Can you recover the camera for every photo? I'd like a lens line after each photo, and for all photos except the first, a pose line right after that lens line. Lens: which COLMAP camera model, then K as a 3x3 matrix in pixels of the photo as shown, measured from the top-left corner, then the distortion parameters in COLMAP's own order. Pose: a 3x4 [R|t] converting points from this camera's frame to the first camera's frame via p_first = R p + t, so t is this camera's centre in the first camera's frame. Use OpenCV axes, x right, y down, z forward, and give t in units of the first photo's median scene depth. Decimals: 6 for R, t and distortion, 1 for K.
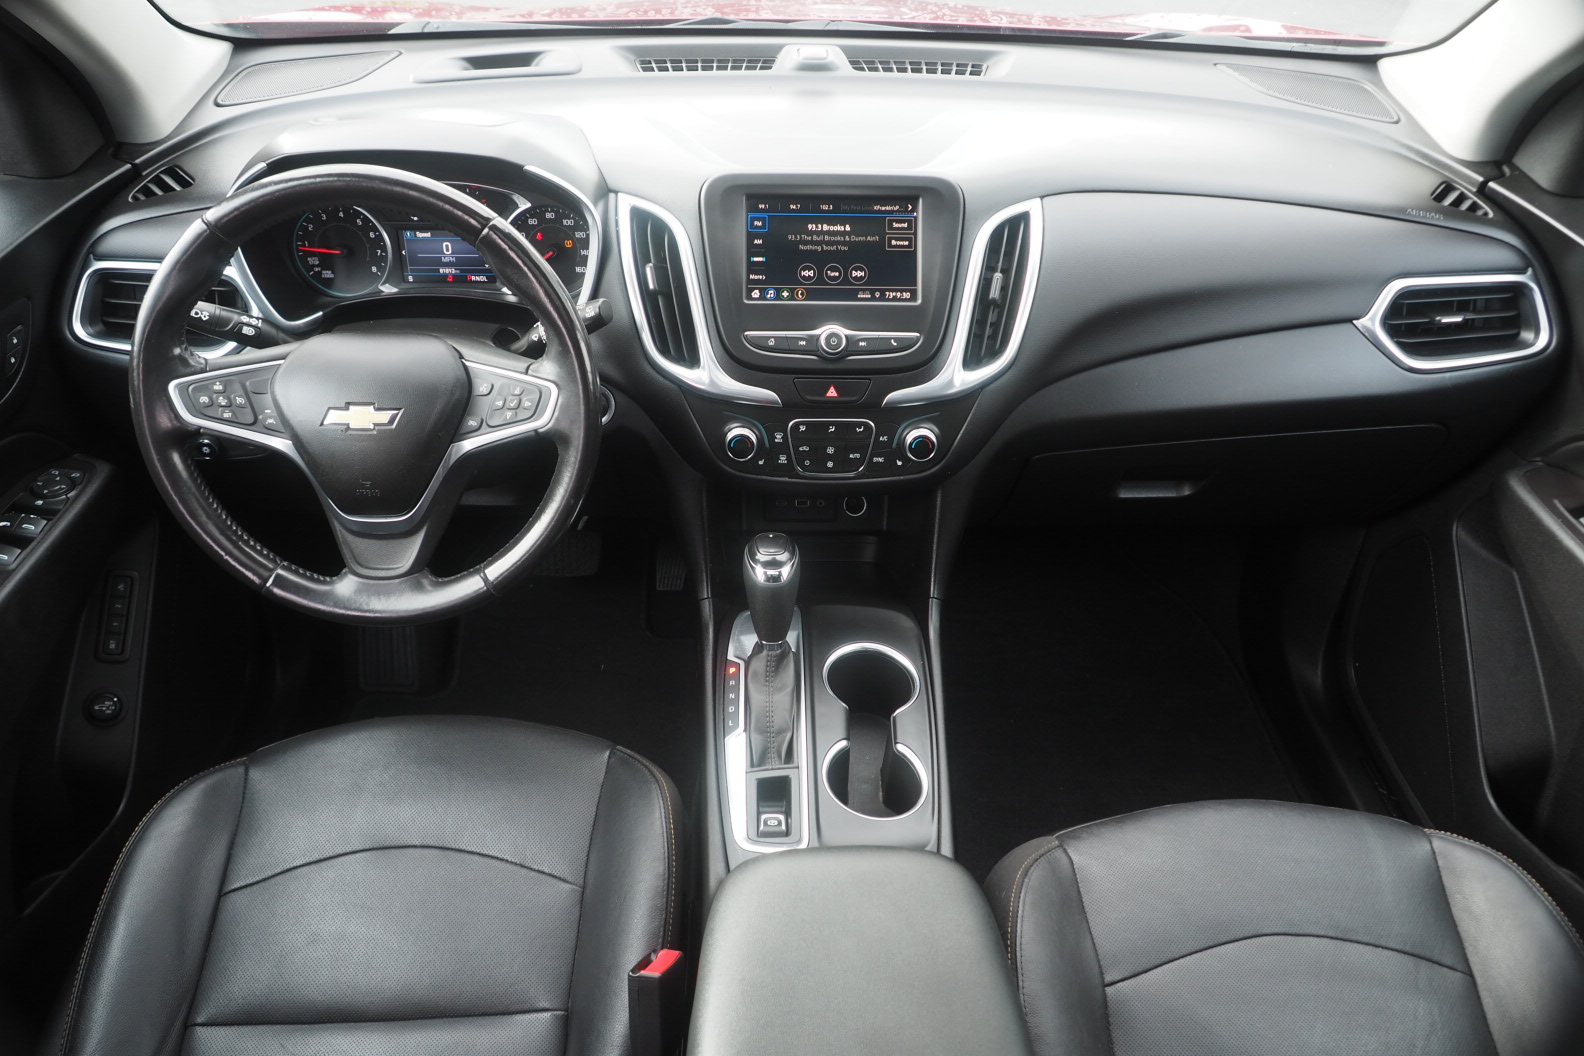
lens RADIAL K [[1124.1, 0, 793.7], [0, 1124.1, 534.1], [0, 0, 1]] dist [-0.027908, 0.003024]
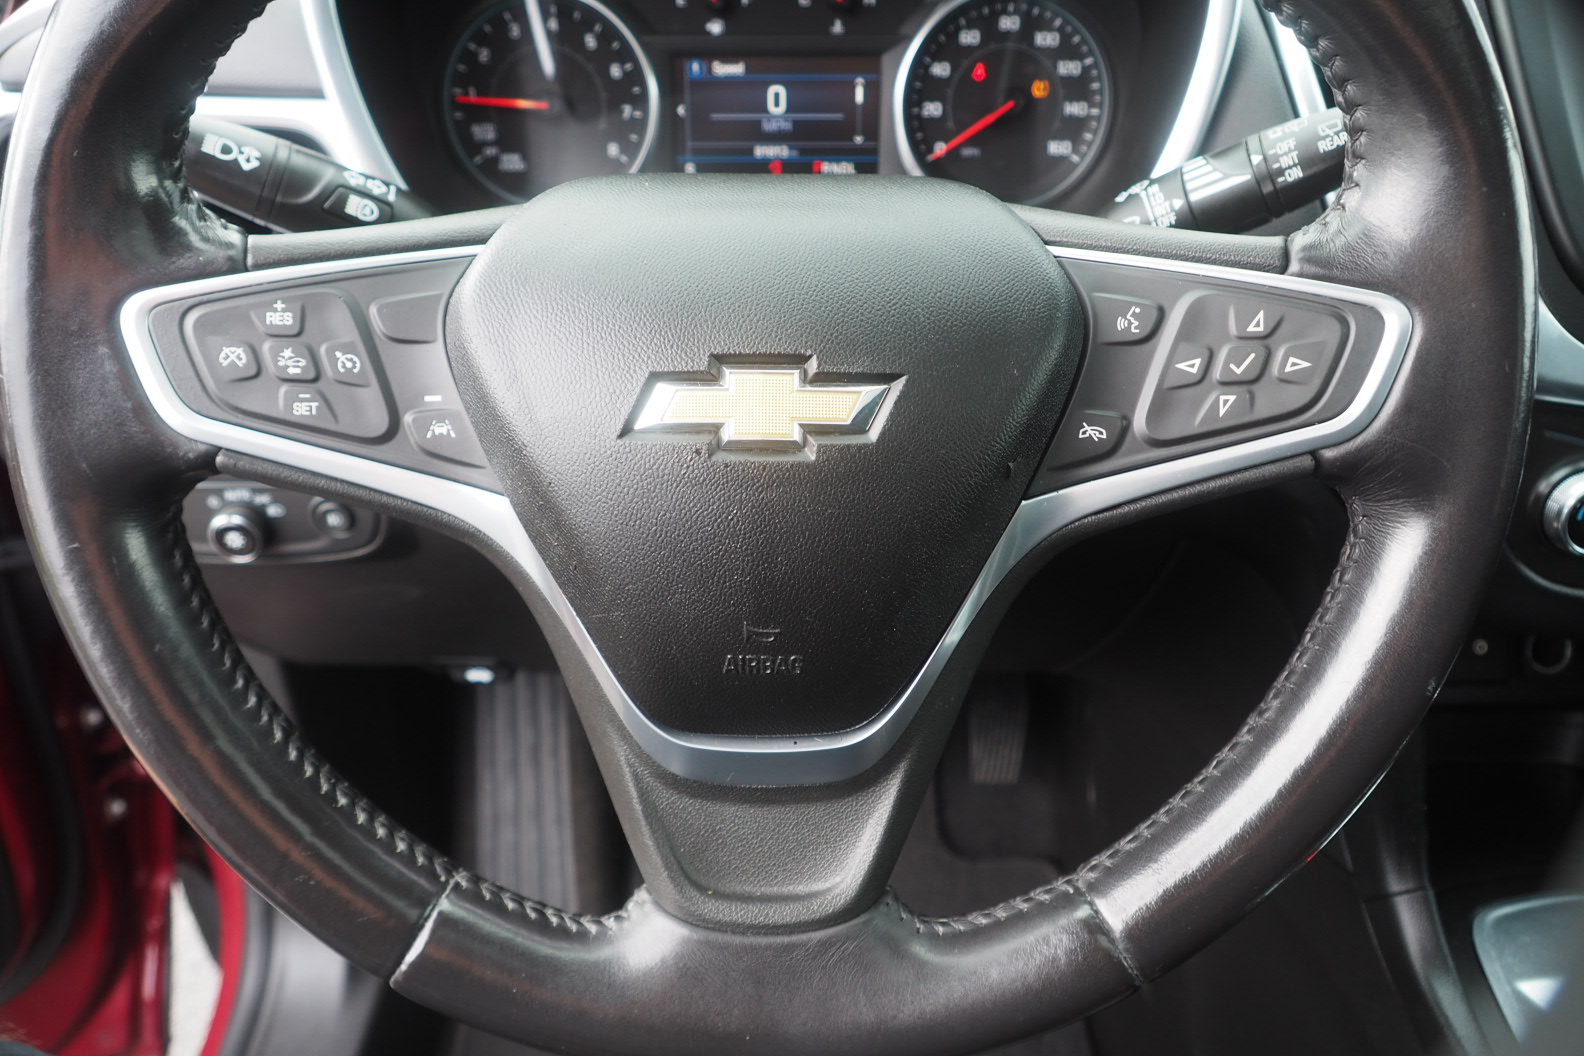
lens RADIAL K [[1120.5, 0, 785.6], [0, 1120.5, 529.0], [0, 0, 1]] dist [-0.044227, -0.000108]
pose [[0.999673, -0.007422, -0.024491, -0.325328], [0.004847, 0.994609, -0.103586, -0.036812], [0.025128, 0.103433, 0.994319, 0.621308]]
